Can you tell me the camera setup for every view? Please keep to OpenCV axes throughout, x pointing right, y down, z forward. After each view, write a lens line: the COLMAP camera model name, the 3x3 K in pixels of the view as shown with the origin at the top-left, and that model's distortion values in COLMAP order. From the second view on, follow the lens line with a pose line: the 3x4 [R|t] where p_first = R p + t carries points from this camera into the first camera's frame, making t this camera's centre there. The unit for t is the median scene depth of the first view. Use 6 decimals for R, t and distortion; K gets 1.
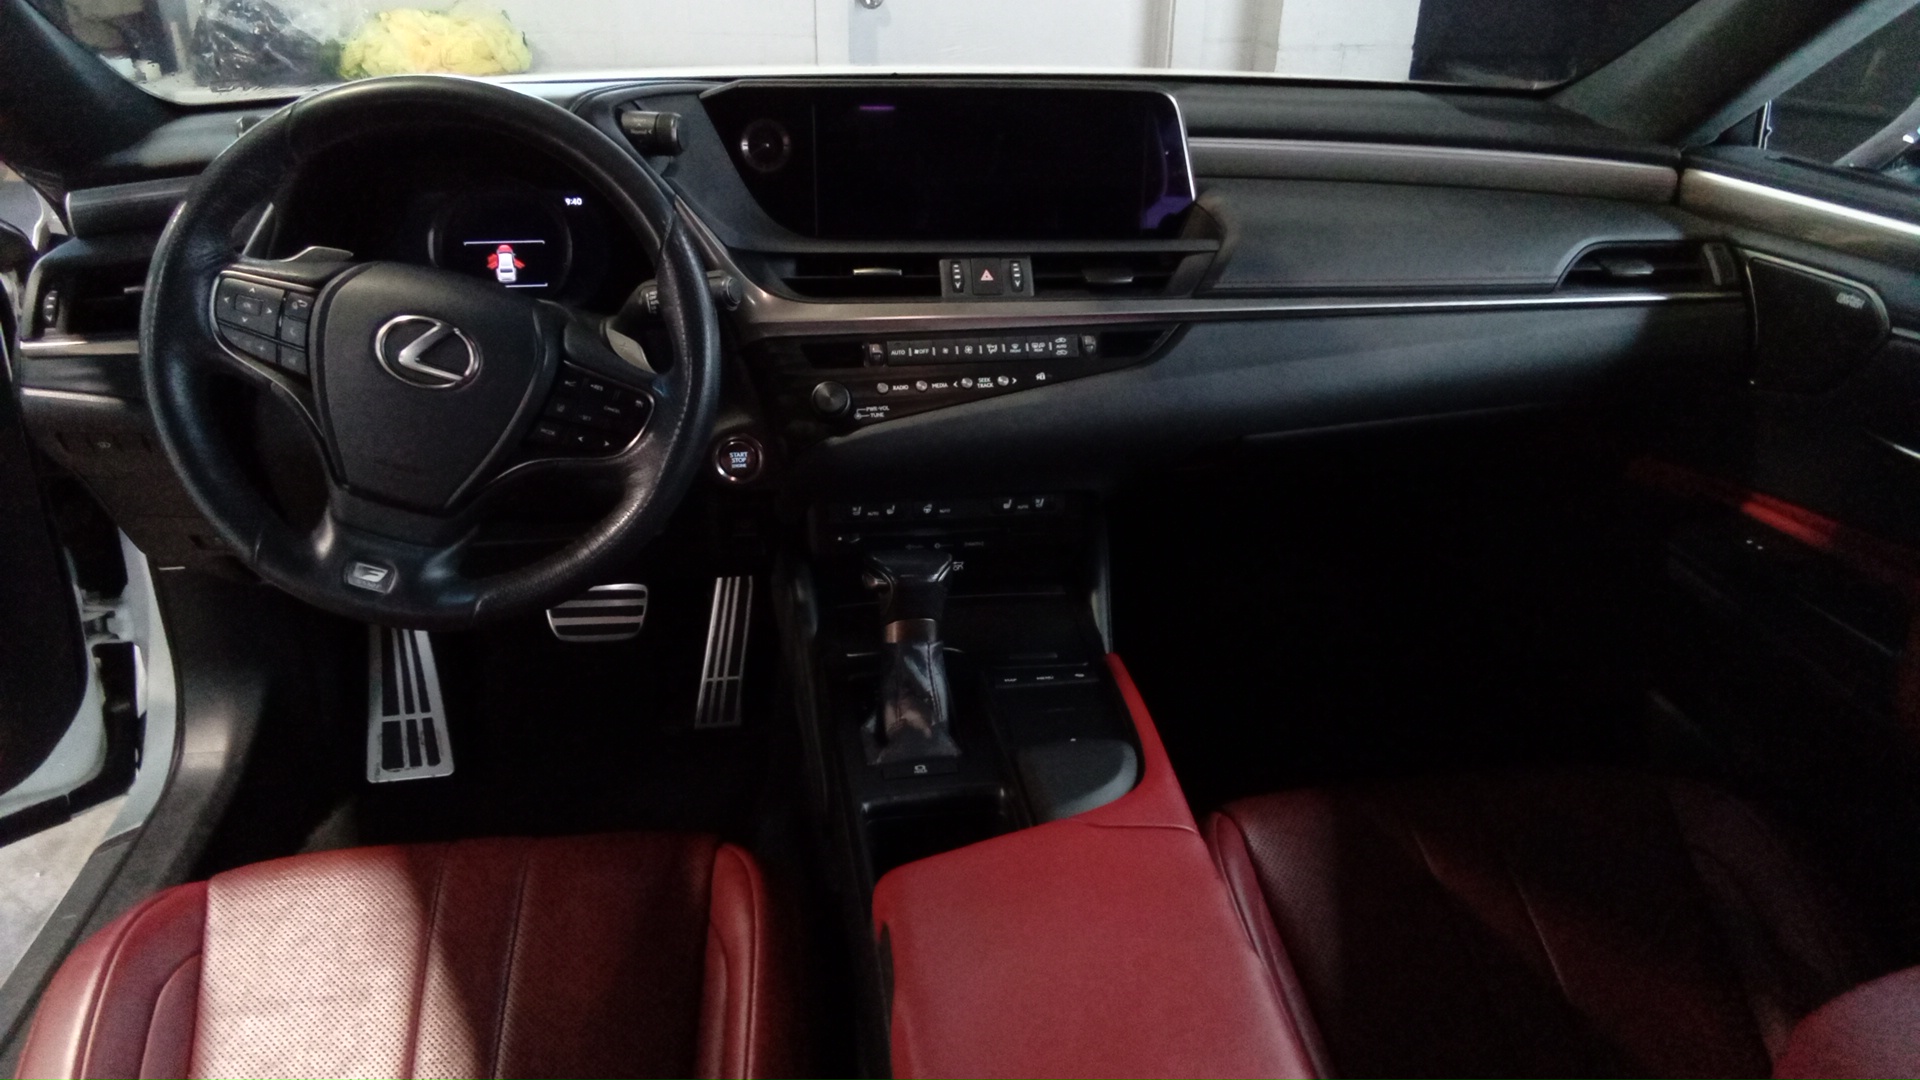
lens RADIAL K [[1306.4, 0, 950.5], [0, 1306.4, 532.1], [0, 0, 1]] dist [0.038991, -0.064346]
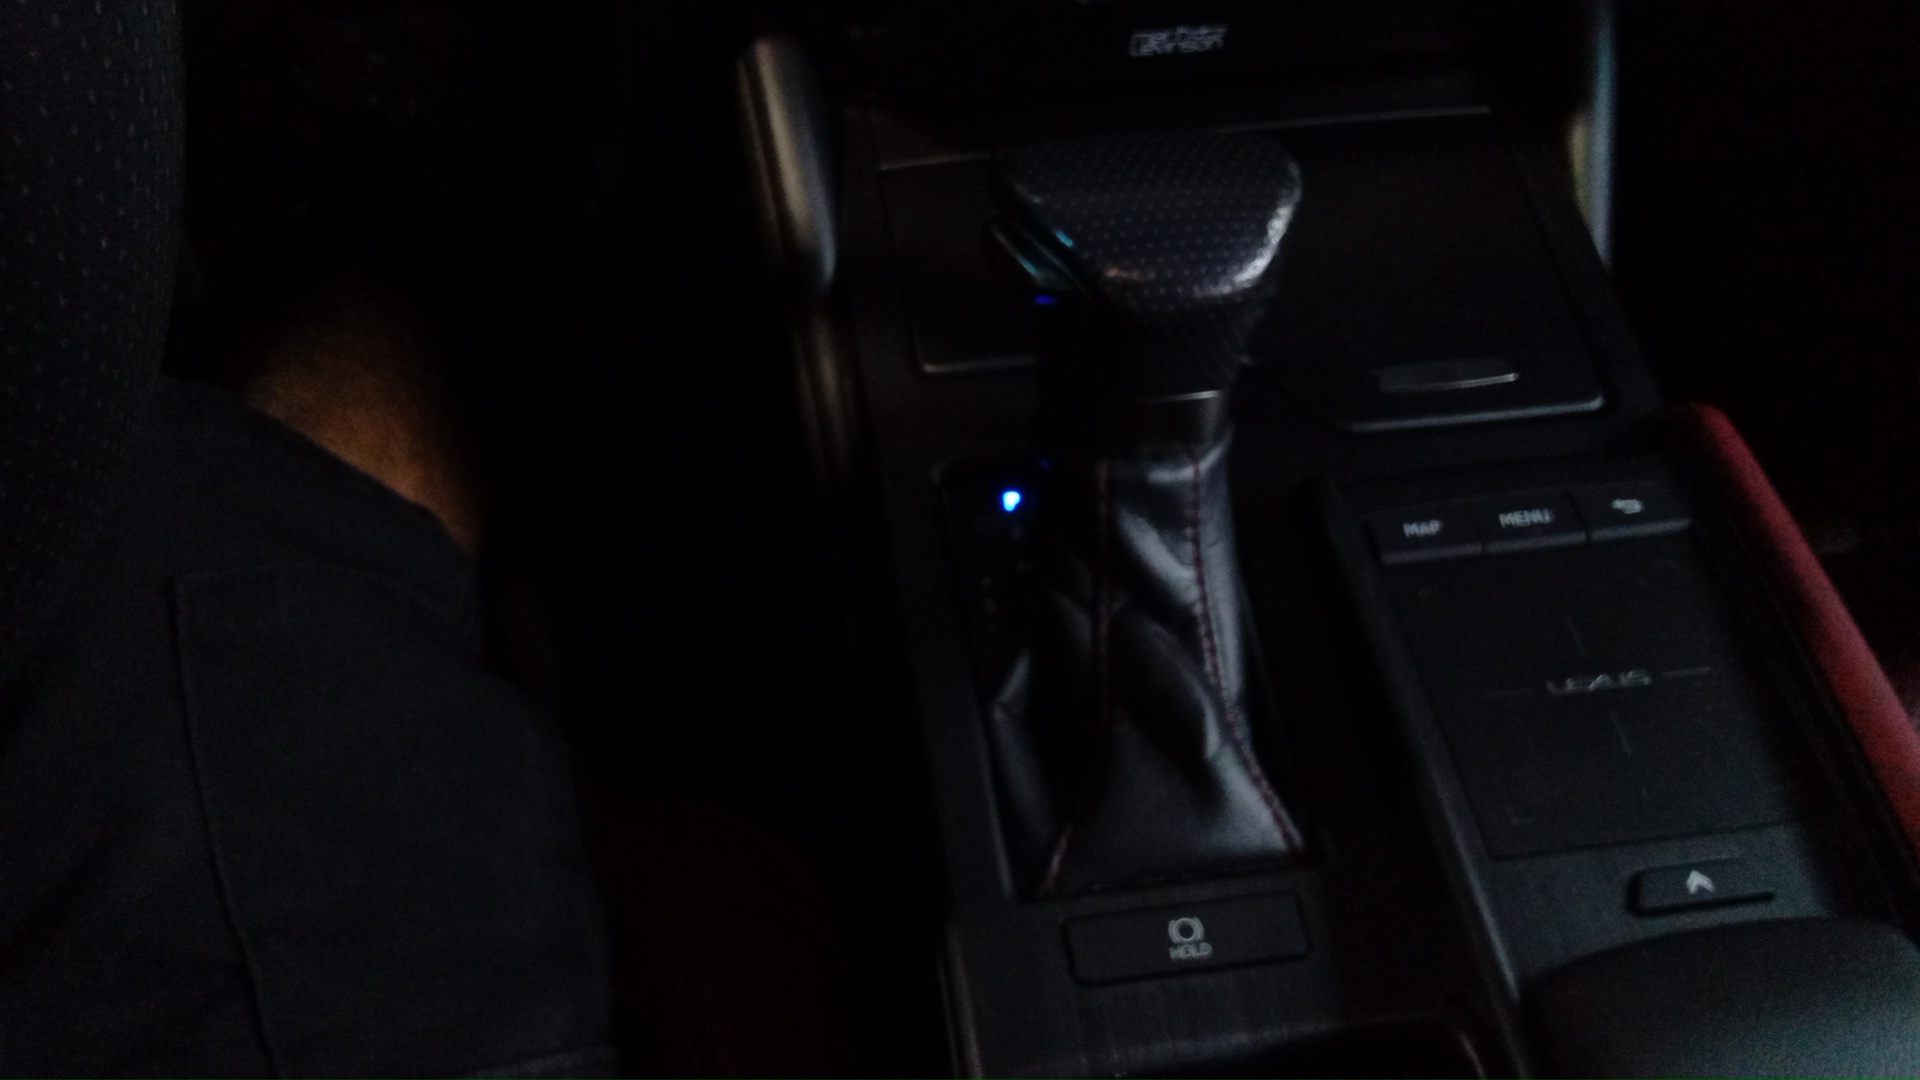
lens RADIAL K [[1306.4, 0, 949.0], [0, 1306.4, 499.1], [0, 0, 1]] dist [0.038991, -0.064346]
pose [[0.999699, 0.003759, -0.024262, -0.062150], [0.010104, 0.837653, 0.546109, -0.072100], [0.022376, -0.546190, 0.837363, 0.664698]]
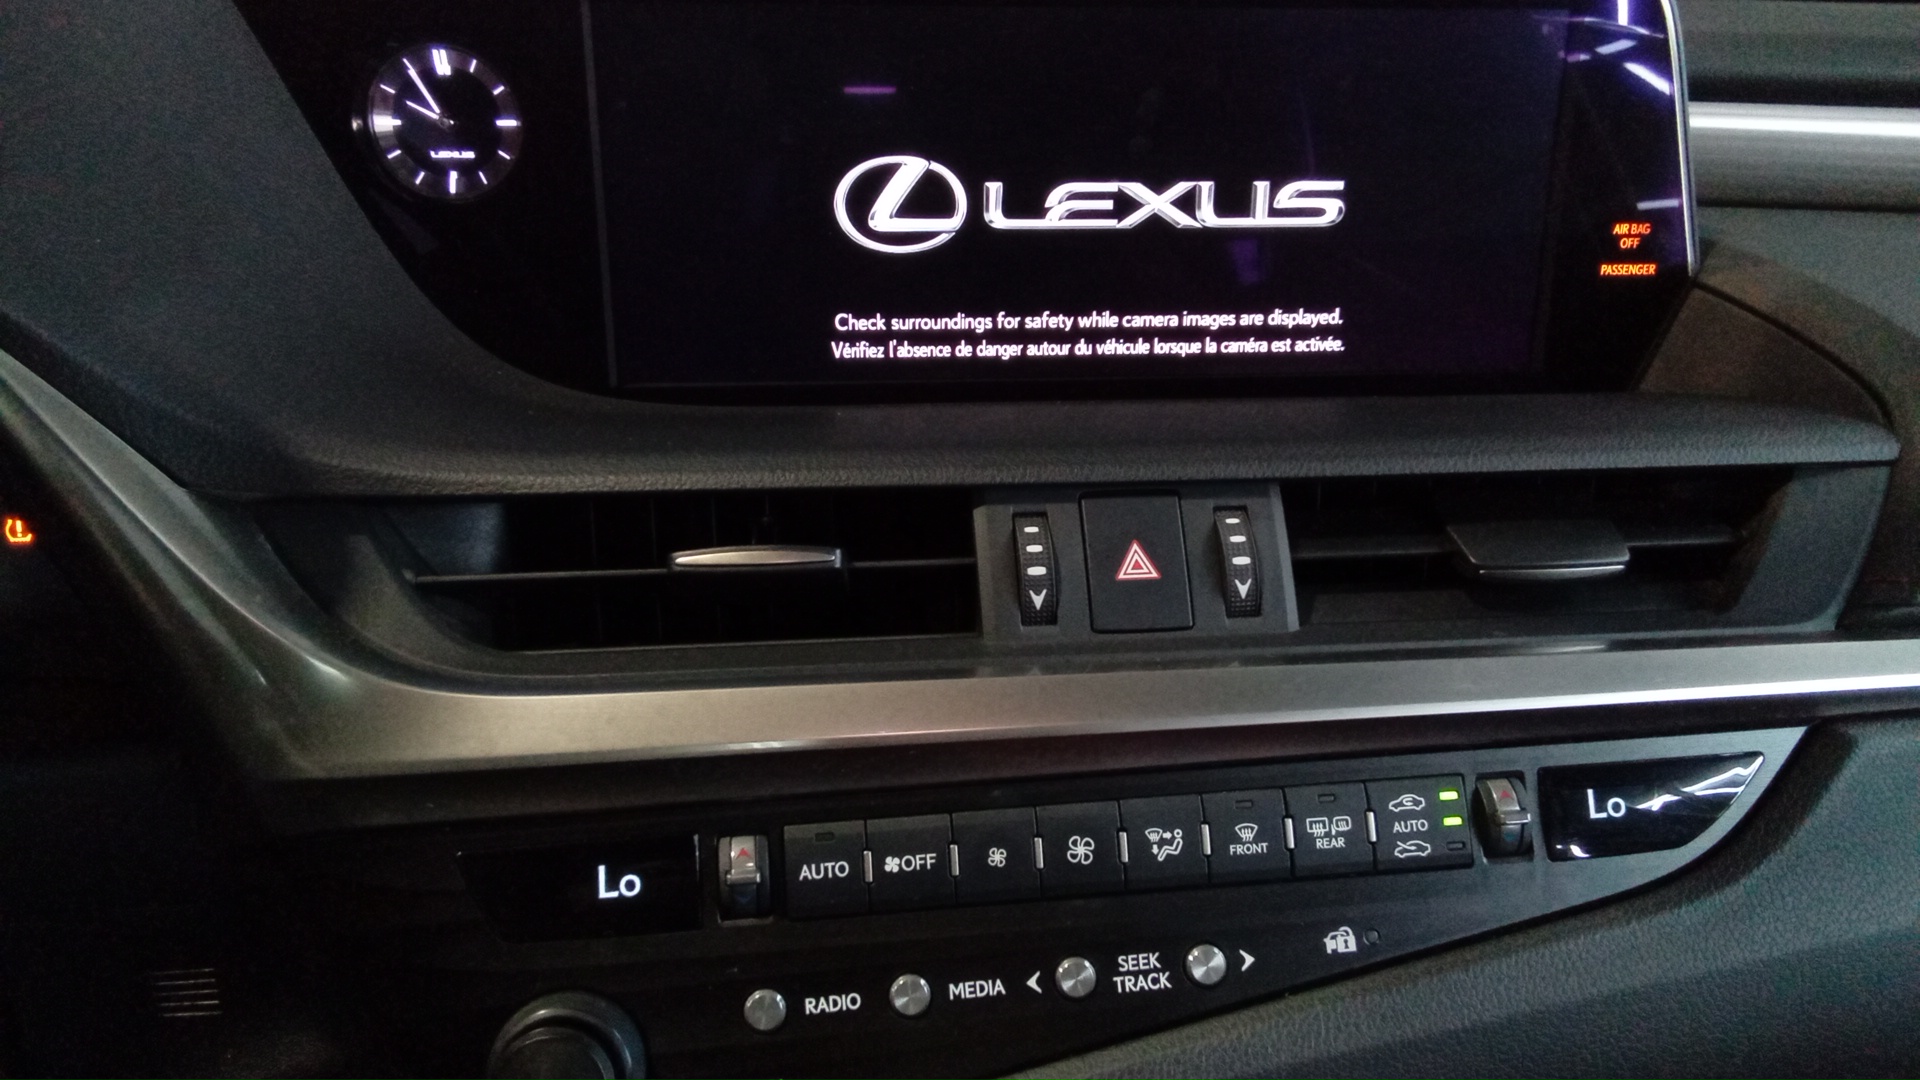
lens RADIAL K [[1306.4, 0, 959.5], [0, 1306.4, 526.5], [0, 0, 1]] dist [0.038991, -0.064346]
pose [[0.999961, -0.001165, -0.008789, -0.009208], [0.001131, 0.999992, -0.003881, -0.203849], [0.008794, 0.003871, 0.999954, 0.712270]]
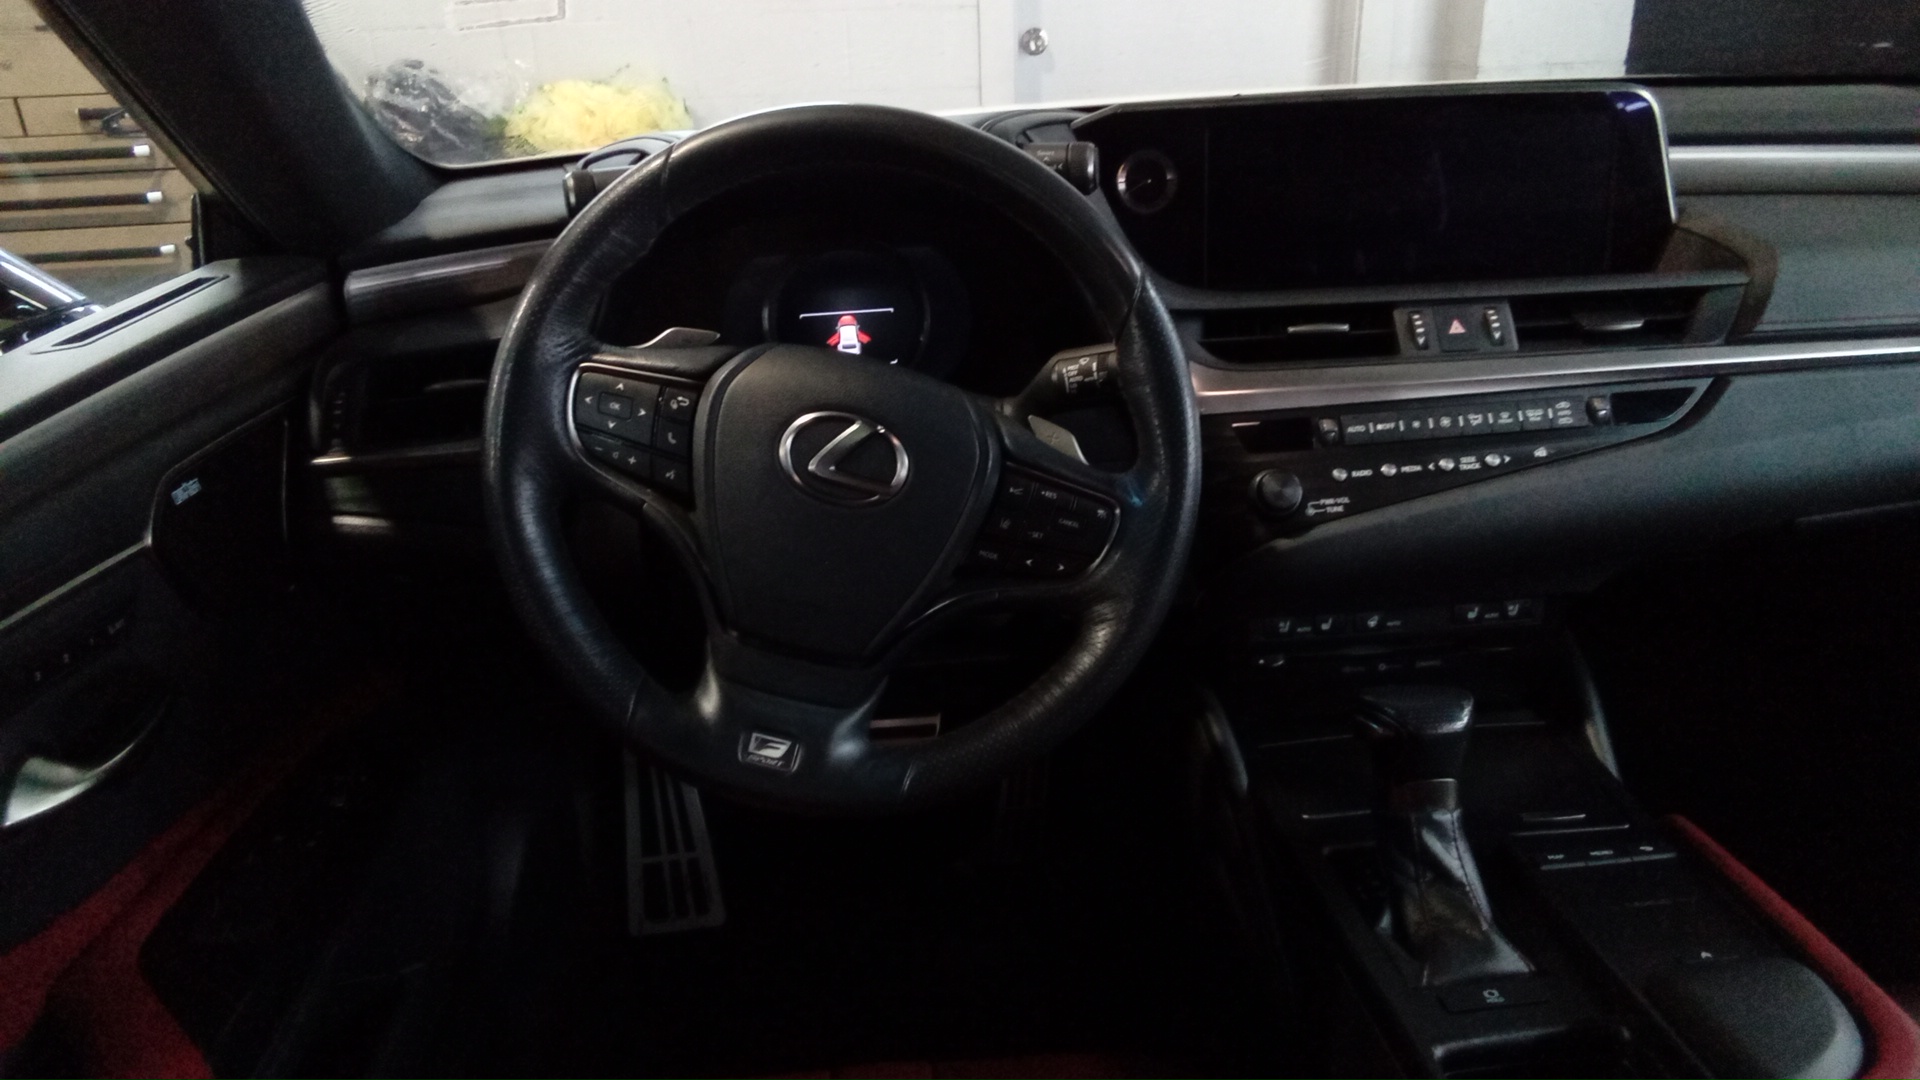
lens RADIAL K [[1306.4, 0, 947.7], [0, 1306.4, 535.6], [0, 0, 1]] dist [0.038991, -0.064346]
pose [[0.996991, -0.029533, -0.071676, -0.226456], [0.026796, 0.998885, -0.038861, -0.047994], [0.072744, 0.036823, 0.996671, 0.193043]]
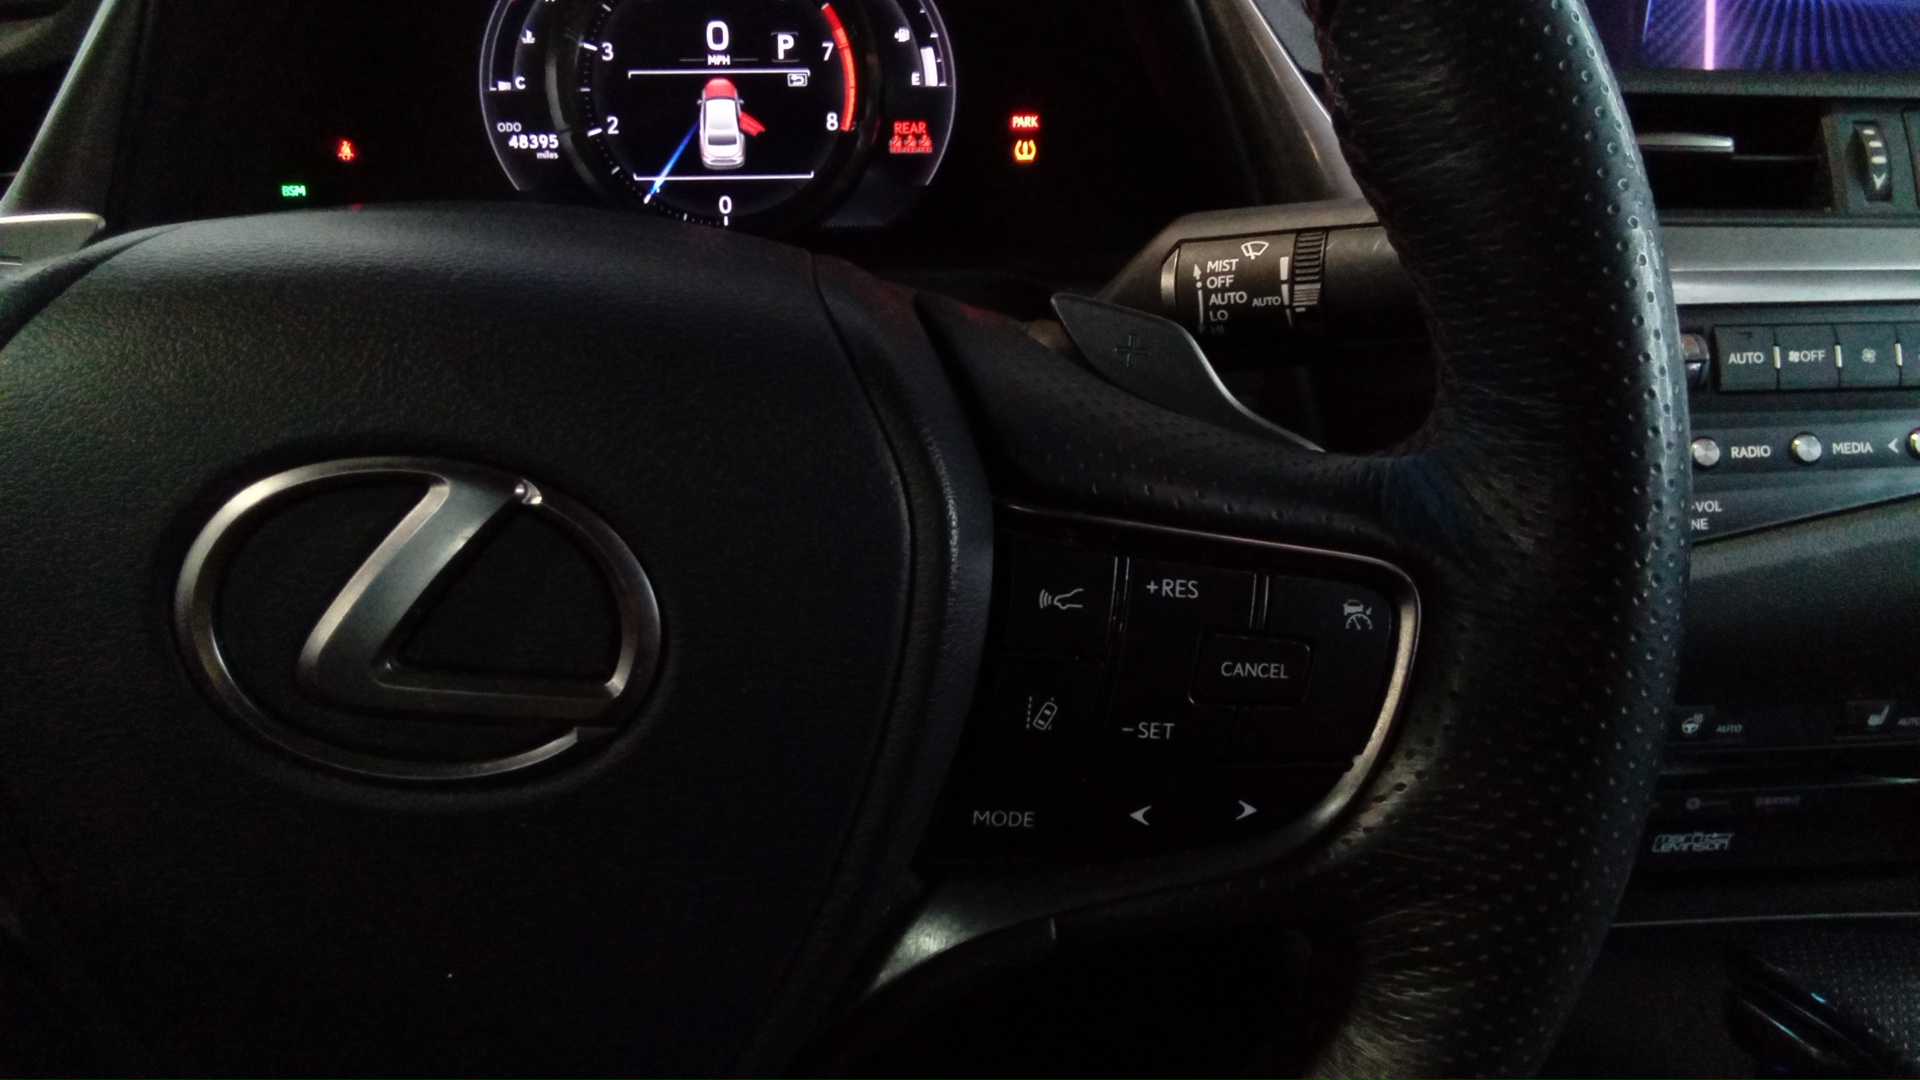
lens RADIAL K [[1306.4, 0, 959.4], [0, 1306.4, 541.9], [0, 0, 1]] dist [0.038991, -0.064346]
pose [[0.996262, 0.031067, -0.080606, -0.228934], [-0.026476, 0.998000, 0.057410, -0.098176], [0.082228, -0.055062, 0.995091, 0.590252]]
